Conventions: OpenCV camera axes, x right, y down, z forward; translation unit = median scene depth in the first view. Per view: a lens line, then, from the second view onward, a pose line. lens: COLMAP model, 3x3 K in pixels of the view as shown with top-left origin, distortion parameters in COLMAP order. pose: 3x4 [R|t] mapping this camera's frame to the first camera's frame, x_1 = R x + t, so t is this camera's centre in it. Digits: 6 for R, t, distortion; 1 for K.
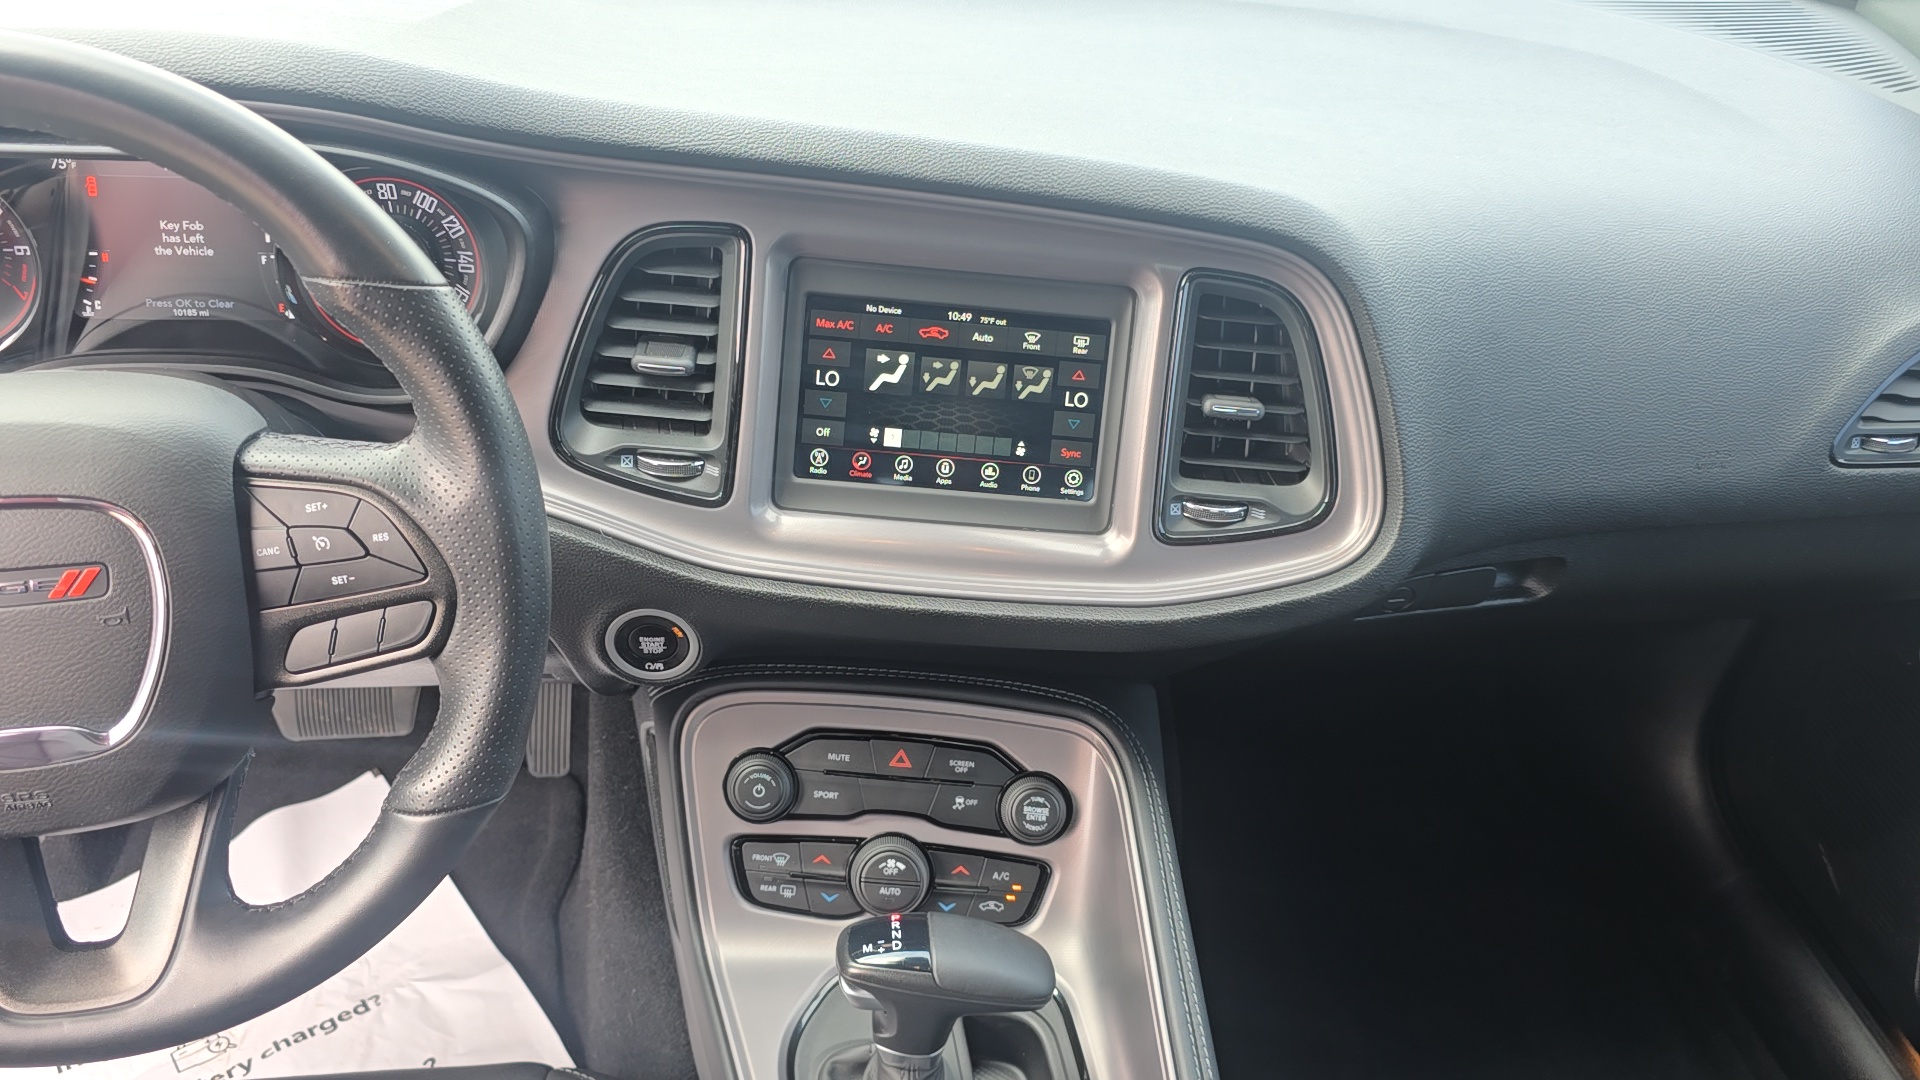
lens RADIAL K [[1607.3, 0, 960.9], [0, 1607.3, 543.8], [0, 0, 1]] dist [-0.005817, 0.016500]
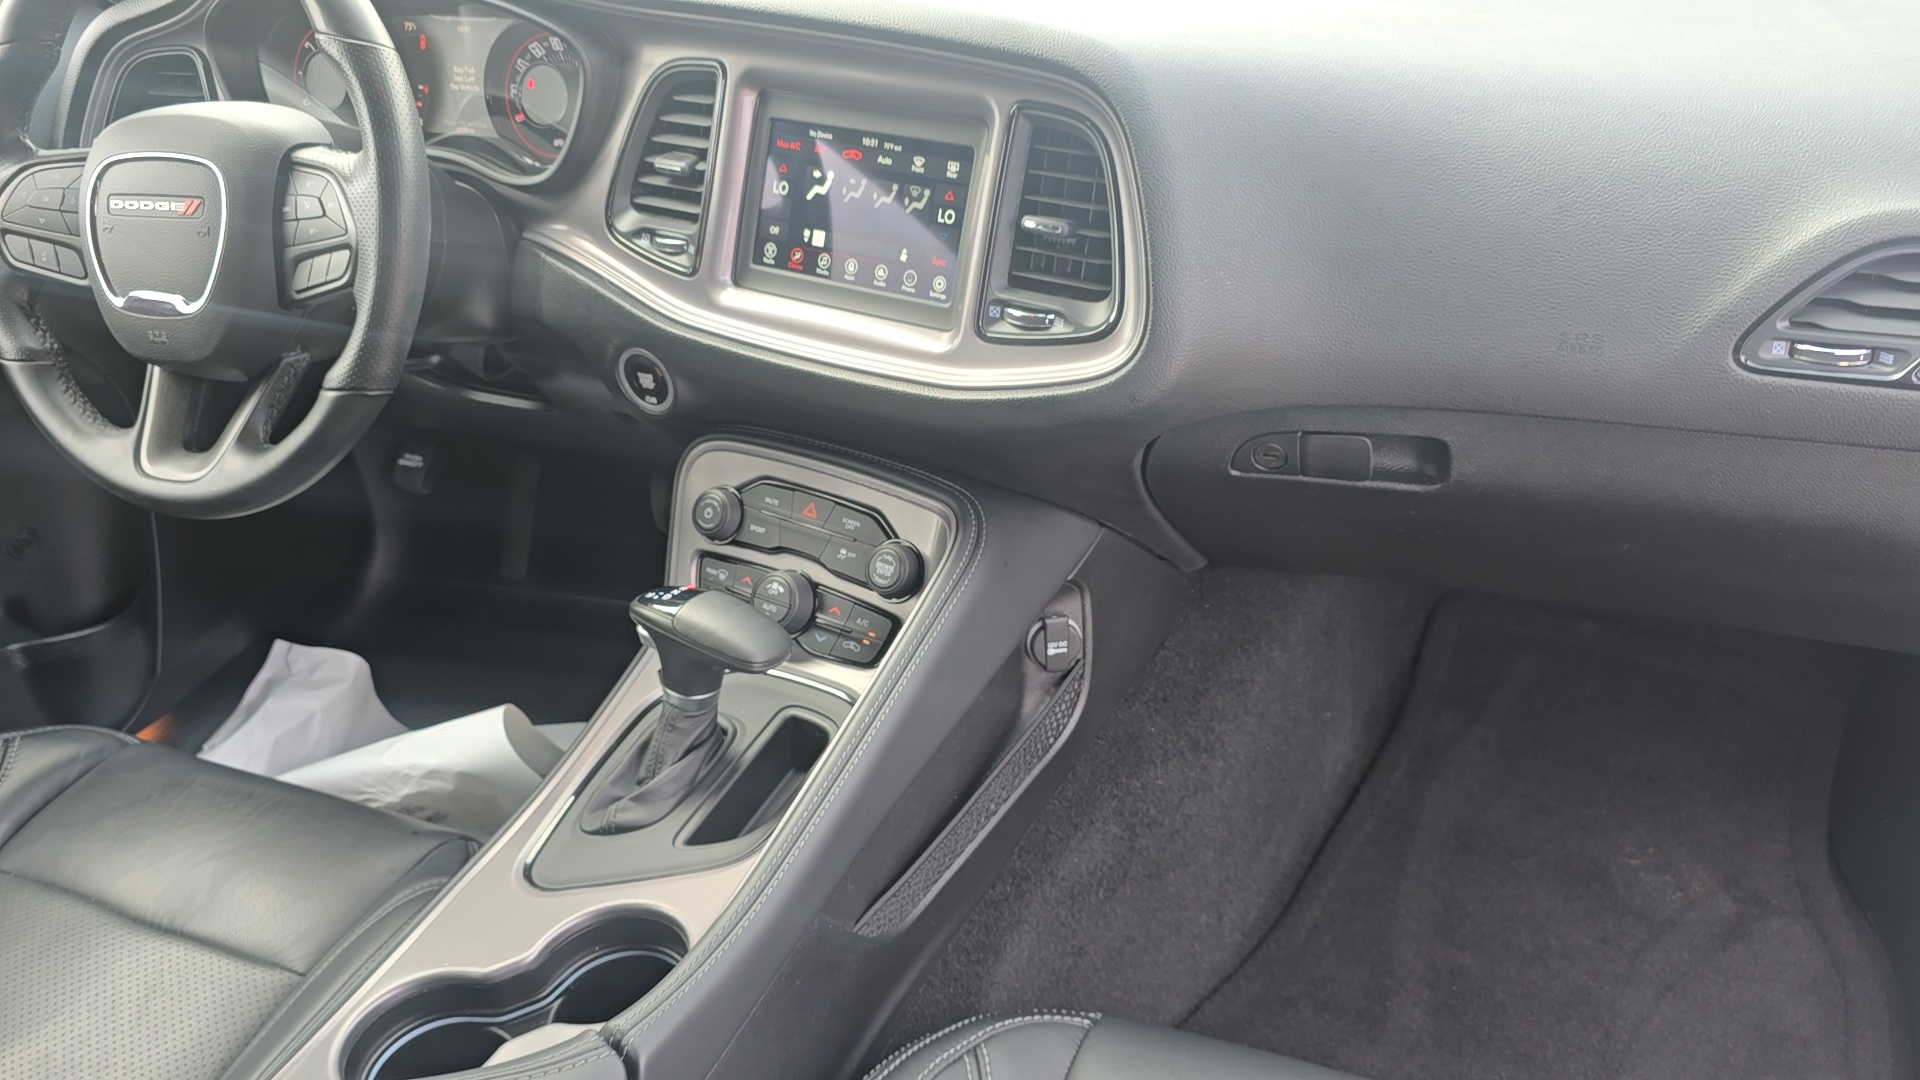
lens RADIAL K [[1607.3, 0, 963.6], [0, 1607.3, 536.6], [0, 0, 1]] dist [-0.005817, 0.016500]
pose [[0.829117, 0.155385, -0.537048, 0.761892], [-0.200712, 0.979291, -0.026527, 0.172457], [0.521804, 0.129786, 0.843135, 0.033126]]
